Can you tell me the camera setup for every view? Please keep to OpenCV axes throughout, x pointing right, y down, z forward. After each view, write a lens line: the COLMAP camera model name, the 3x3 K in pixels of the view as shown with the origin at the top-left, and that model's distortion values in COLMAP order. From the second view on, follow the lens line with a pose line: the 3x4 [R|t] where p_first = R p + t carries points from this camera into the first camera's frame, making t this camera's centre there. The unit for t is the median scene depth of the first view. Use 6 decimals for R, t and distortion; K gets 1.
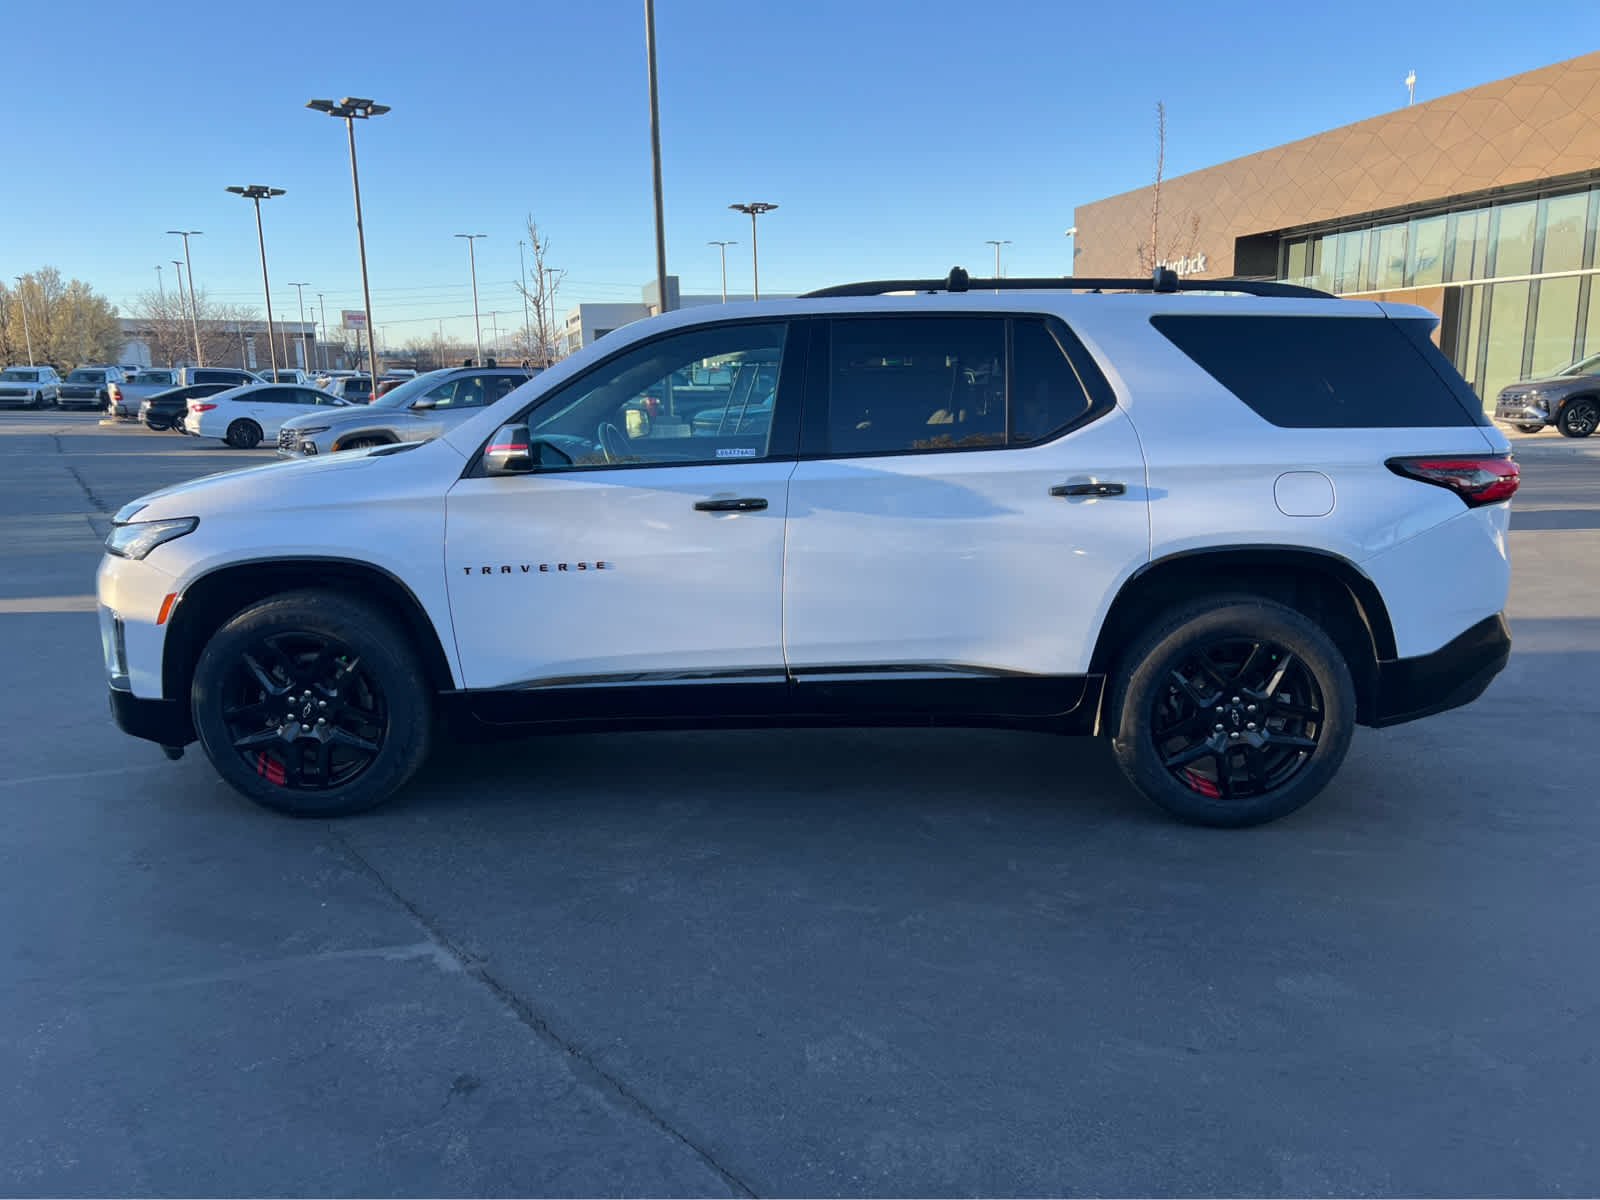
lens RADIAL K [[1228.3, 0, 772.5], [0, 1228.3, 595.4], [0, 0, 1]] dist [0.027470, -0.002268]
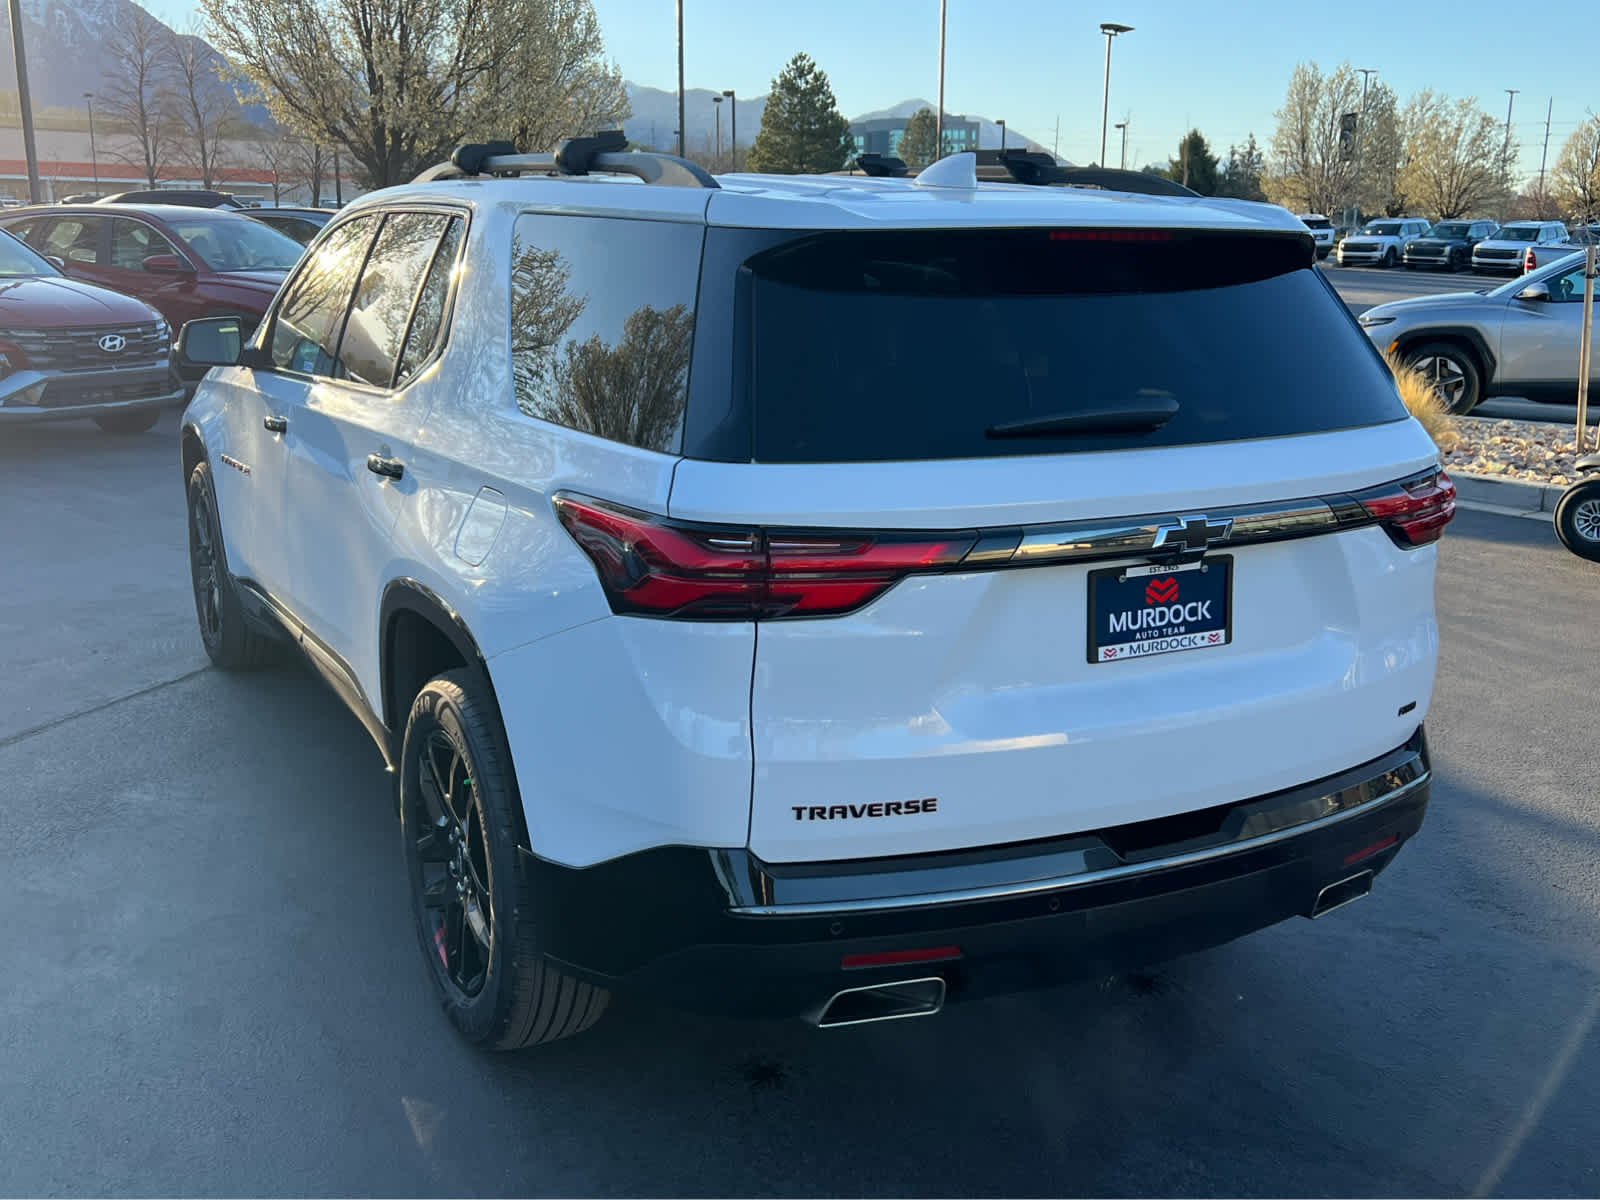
lens RADIAL K [[1608.6, 0, 800.0], [0, 1608.6, 600.0], [0, 0, 1]] dist [0.126151, -0.202698]
pose [[0.513849, 0.212205, -0.831221, 1.118643], [-0.175573, 0.974428, 0.140228, -0.176033], [0.839722, 0.073884, 0.537967, 0.684377]]
